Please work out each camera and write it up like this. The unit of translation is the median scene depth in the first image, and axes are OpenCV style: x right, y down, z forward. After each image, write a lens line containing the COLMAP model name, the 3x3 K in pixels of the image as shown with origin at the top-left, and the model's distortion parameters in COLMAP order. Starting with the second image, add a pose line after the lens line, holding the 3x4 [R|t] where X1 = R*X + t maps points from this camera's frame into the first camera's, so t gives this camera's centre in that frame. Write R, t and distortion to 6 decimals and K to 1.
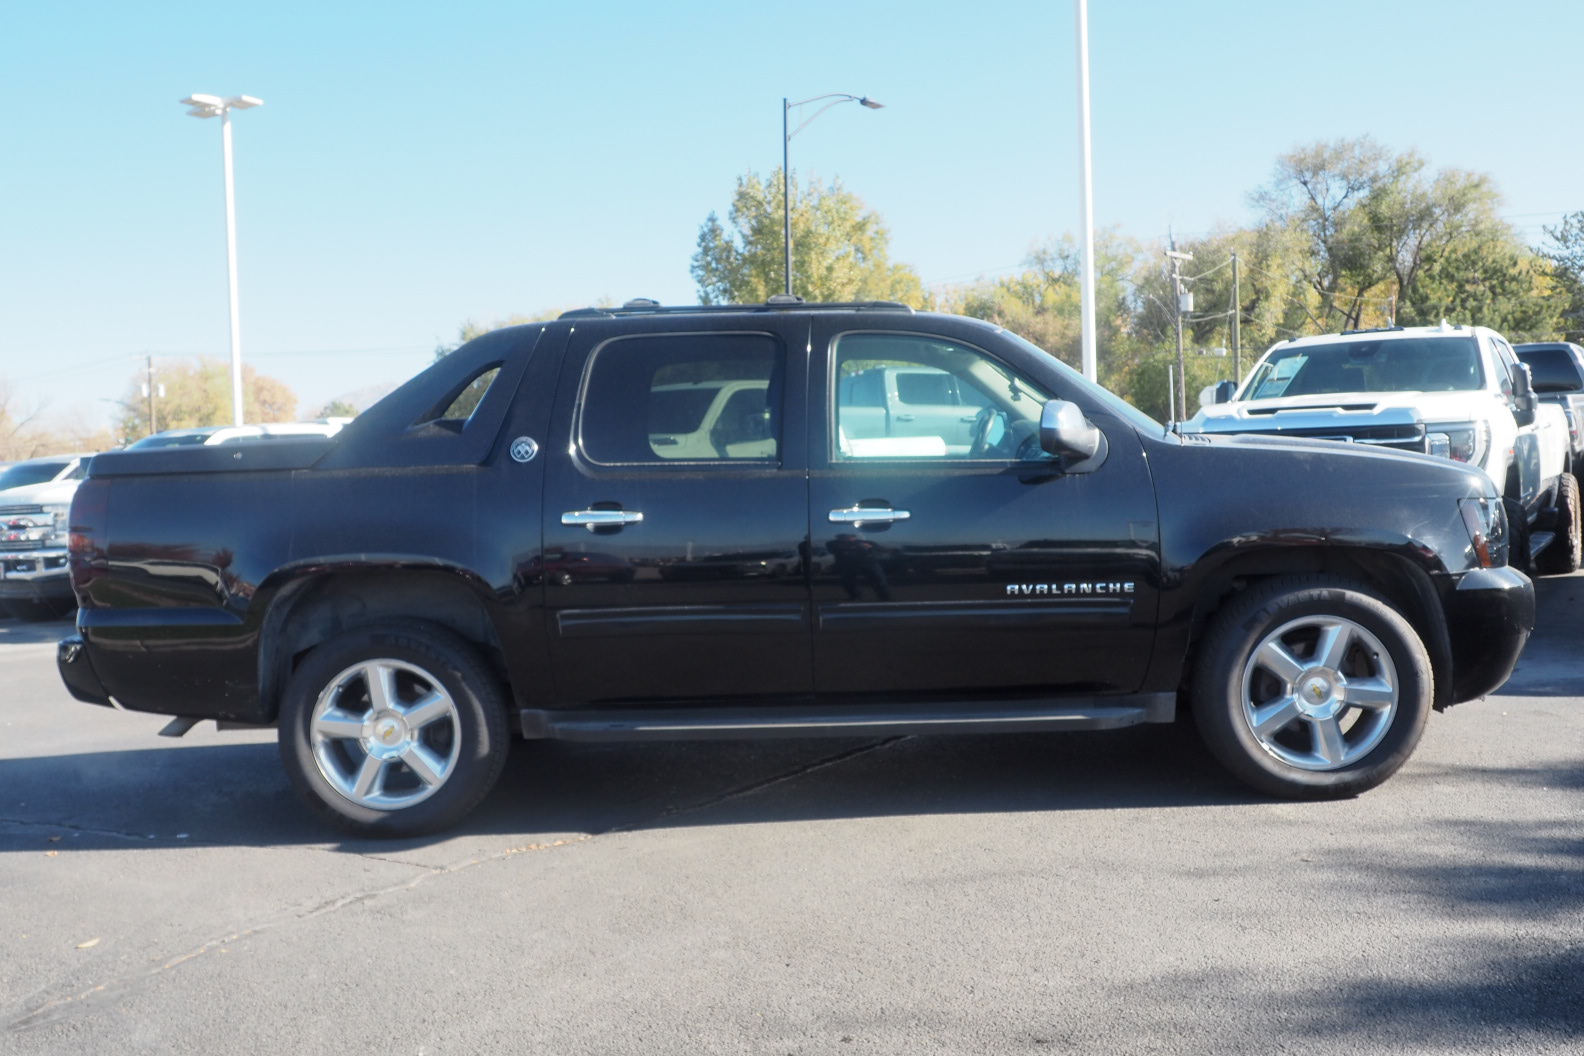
lens RADIAL K [[1439.2, 0, 792.0], [0, 1439.2, 528.0], [0, 0, 1]] dist [-0.020971, -0.011233]
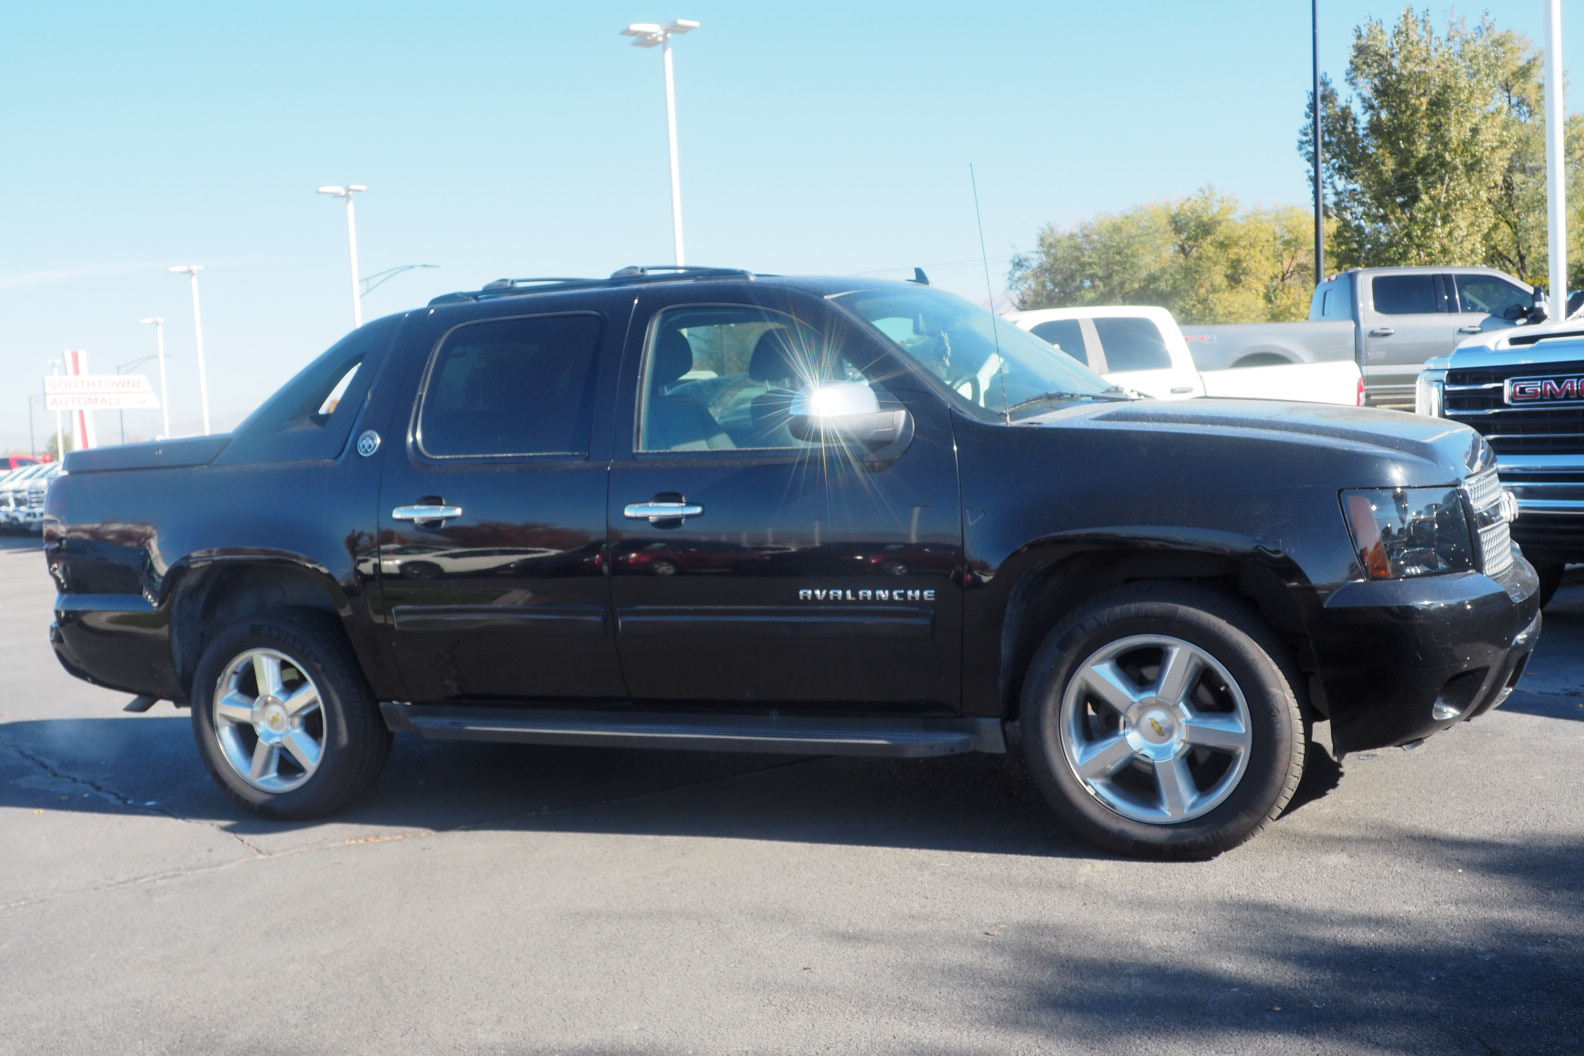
lens RADIAL K [[1626.7, 0, 792.0], [0, 1626.7, 528.0], [0, 0, 1]] dist [-0.015943, 0.004747]
pose [[0.919527, 0.004192, -0.393004, 0.524928], [0.014049, 0.998954, 0.043525, -0.040852], [0.392776, -0.045544, 0.918506, 0.077237]]
